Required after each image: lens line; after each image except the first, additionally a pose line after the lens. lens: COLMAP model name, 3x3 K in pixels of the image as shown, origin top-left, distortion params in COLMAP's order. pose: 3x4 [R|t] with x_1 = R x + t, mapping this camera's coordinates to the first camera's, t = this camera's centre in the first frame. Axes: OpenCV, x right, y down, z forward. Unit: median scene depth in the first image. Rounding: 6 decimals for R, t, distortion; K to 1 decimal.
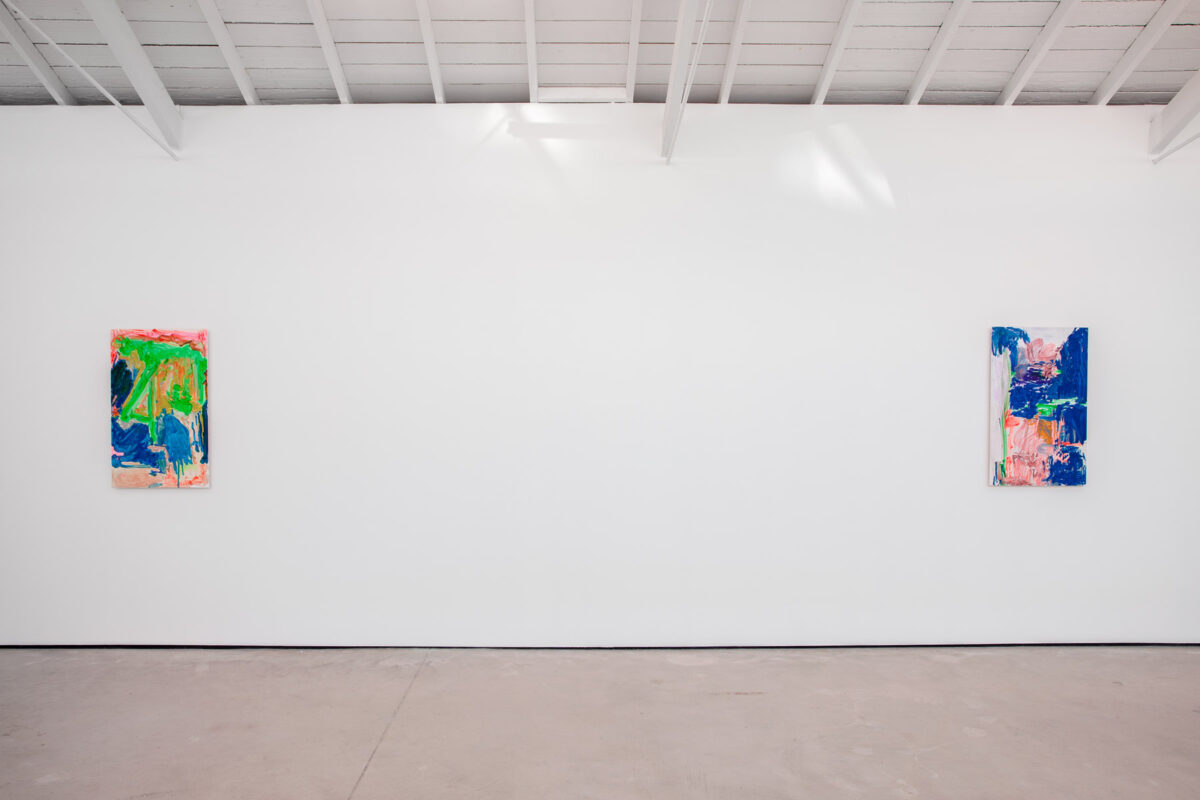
lens RADIAL K [[770.1, 0, 600.0], [0, 770.1, 400.0], [0, 0, 1]] dist [-0.015106, 0.000243]
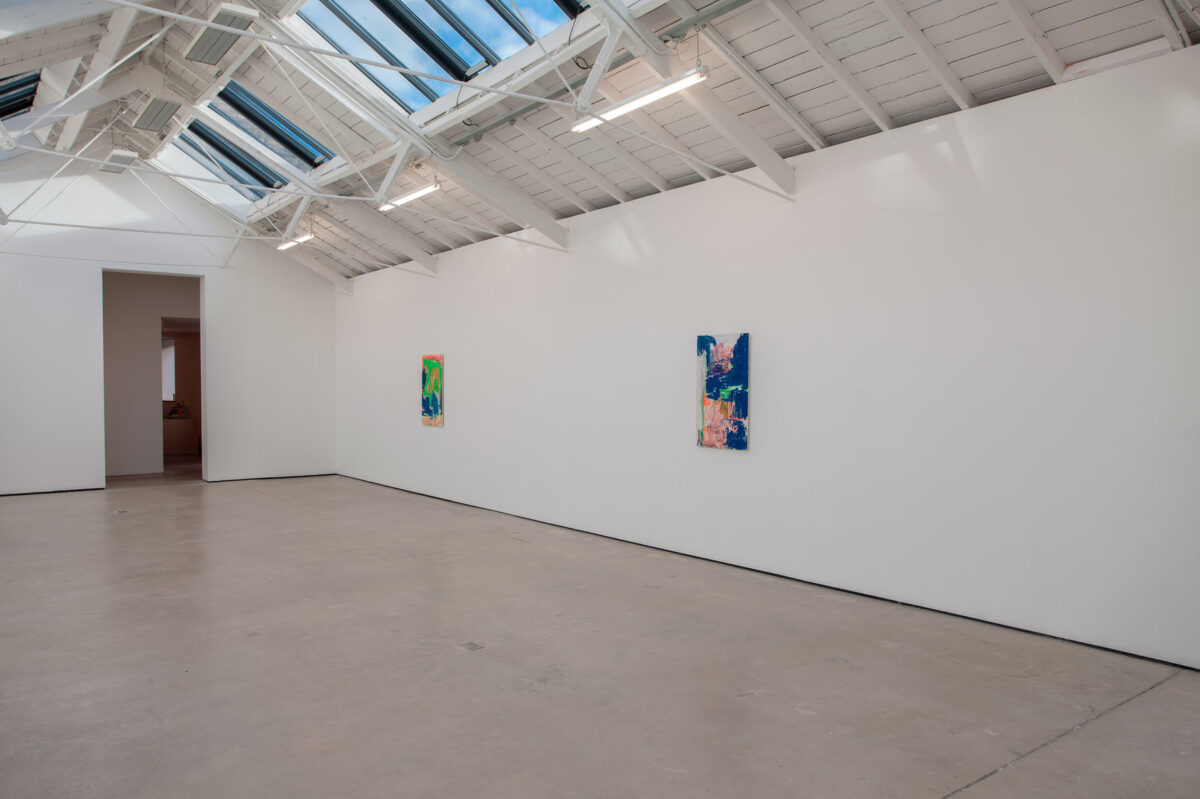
lens RADIAL K [[825.2, 0, 648.4], [0, 825.2, 398.7], [0, 0, 1]] dist [-0.002014, 0.000076]
pose [[0.647605, 0.011747, -0.761885, 1.630977], [-0.020449, 0.999789, -0.001967, 0.027503], [0.761701, 0.016853, 0.647709, -0.073110]]
